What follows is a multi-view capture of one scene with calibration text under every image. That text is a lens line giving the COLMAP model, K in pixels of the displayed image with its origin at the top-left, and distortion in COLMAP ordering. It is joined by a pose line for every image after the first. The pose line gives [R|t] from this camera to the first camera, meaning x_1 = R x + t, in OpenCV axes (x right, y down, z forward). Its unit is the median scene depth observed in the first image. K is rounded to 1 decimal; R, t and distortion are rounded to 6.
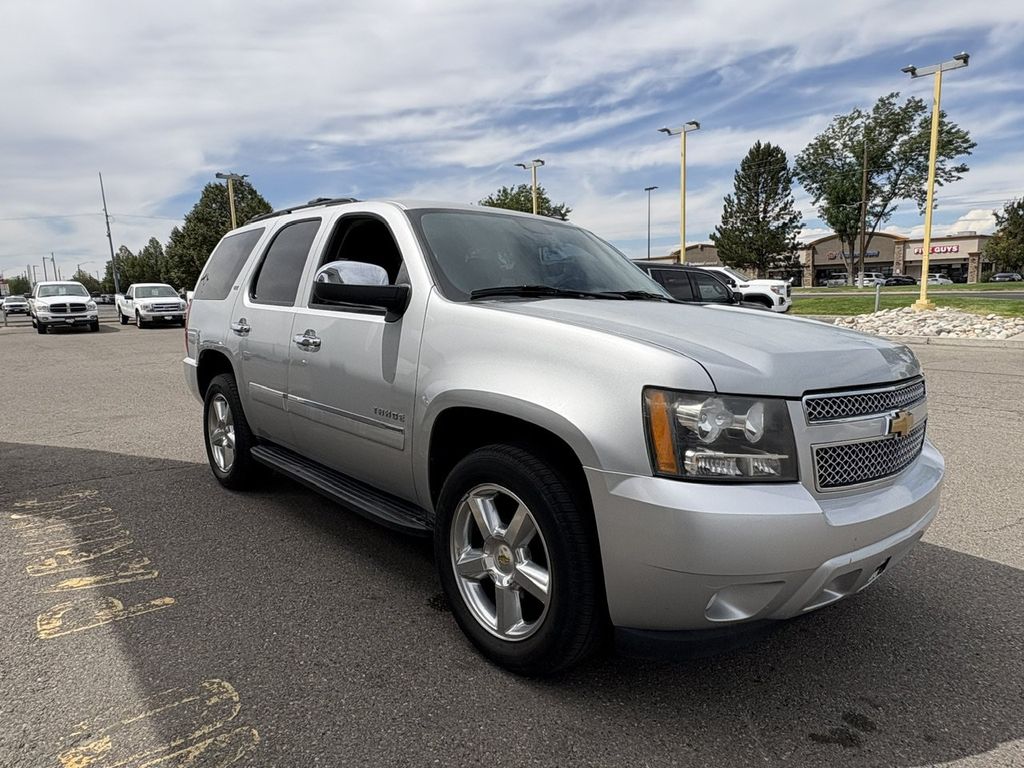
lens RADIAL K [[655.9, 0, 522.3], [0, 655.9, 384.7], [0, 0, 1]] dist [0.001667, -0.000848]
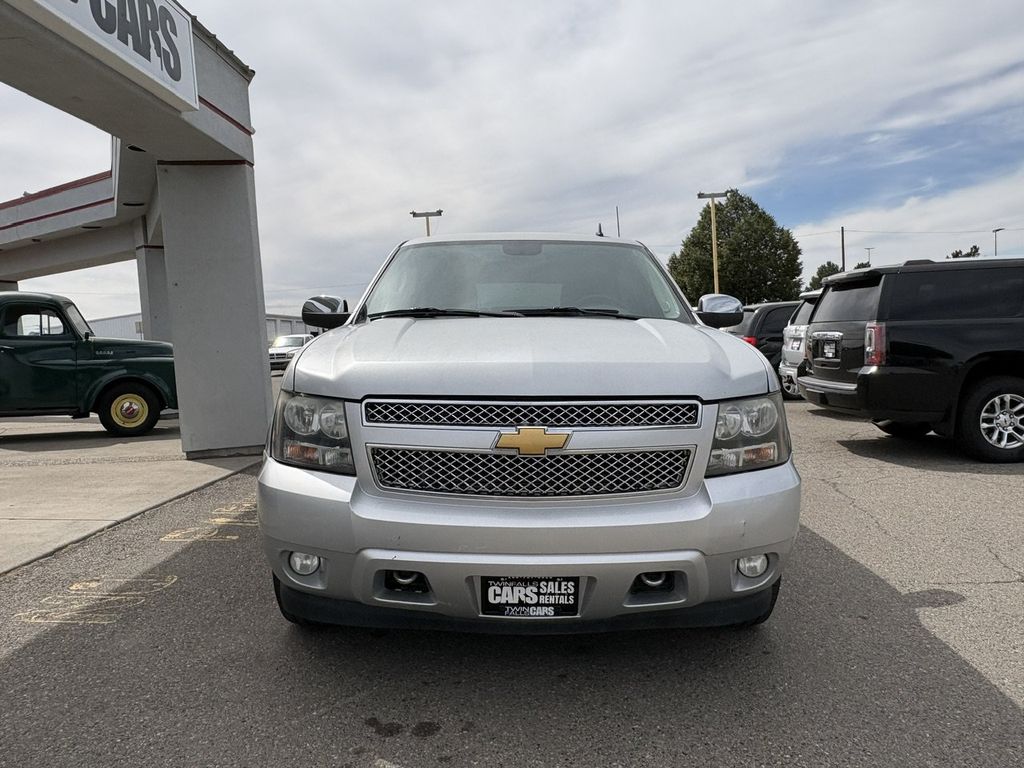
lens RADIAL K [[781.8, 0, 512.0], [0, 781.8, 384.0], [0, 0, 1]] dist [-0.003209, -0.001696]
pose [[0.742876, 0.027403, -0.668867, 0.714938], [-0.064688, 0.997425, -0.030981, 0.005838], [0.666296, 0.066283, 0.742736, 0.079146]]
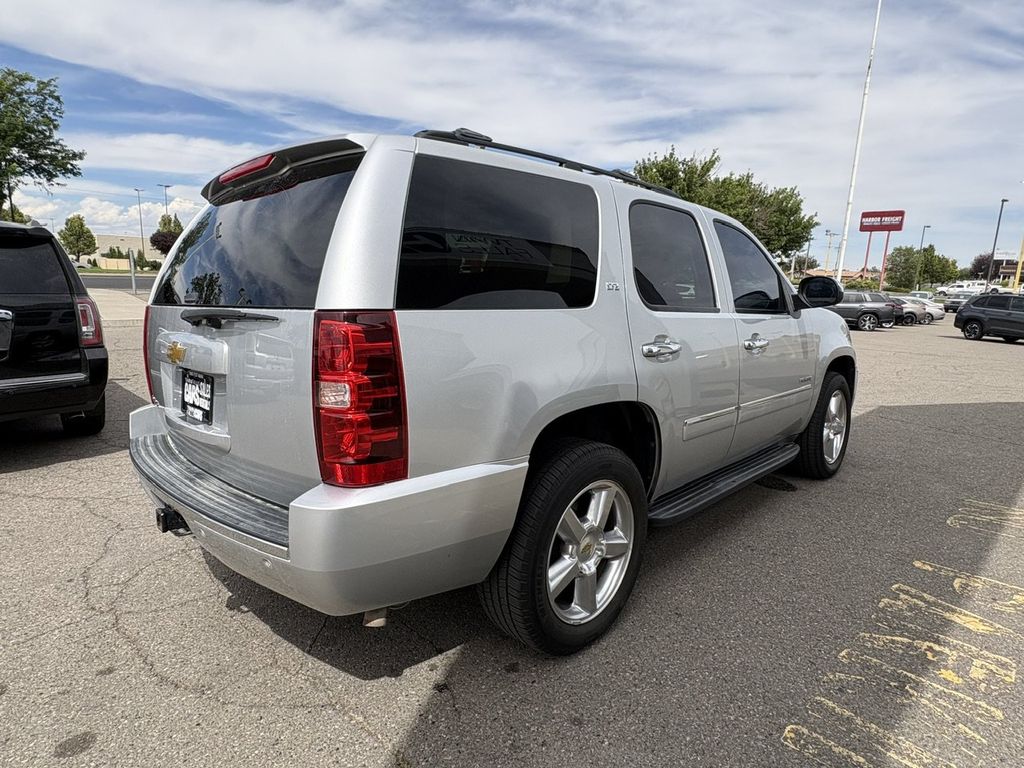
lens RADIAL K [[568.0, 0, 512.0], [0, 568.0, 384.0], [0, 0, 1]] dist [0.004547, 0.002616]
pose [[-0.061546, -0.168506, 0.983777, -1.001344], [0.113595, 0.978059, 0.174633, -0.175723], [-0.991619, 0.122500, -0.041055, 1.191846]]
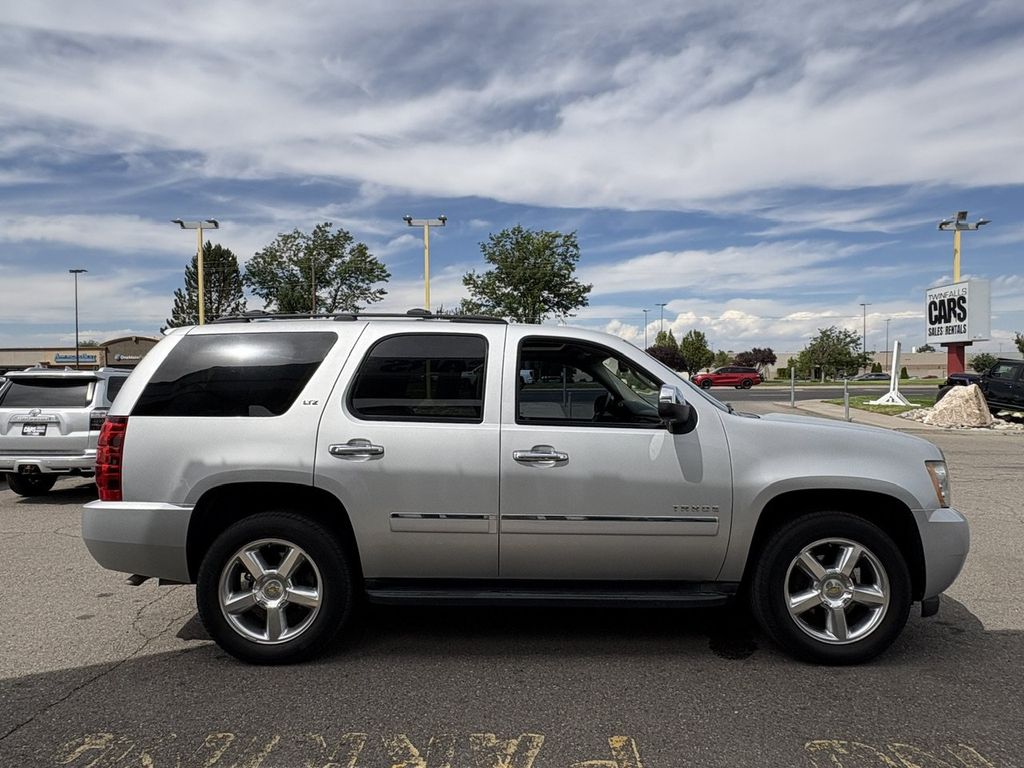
lens RADIAL K [[644.3, 0, 514.2], [0, 644.3, 399.3], [0, 0, 1]] dist [0.005932, 0.000688]
pose [[0.662196, -0.007780, 0.749290, -0.918926], [0.098748, 0.992131, -0.076968, -0.070372], [-0.742796, 0.124959, 0.657754, 0.299475]]
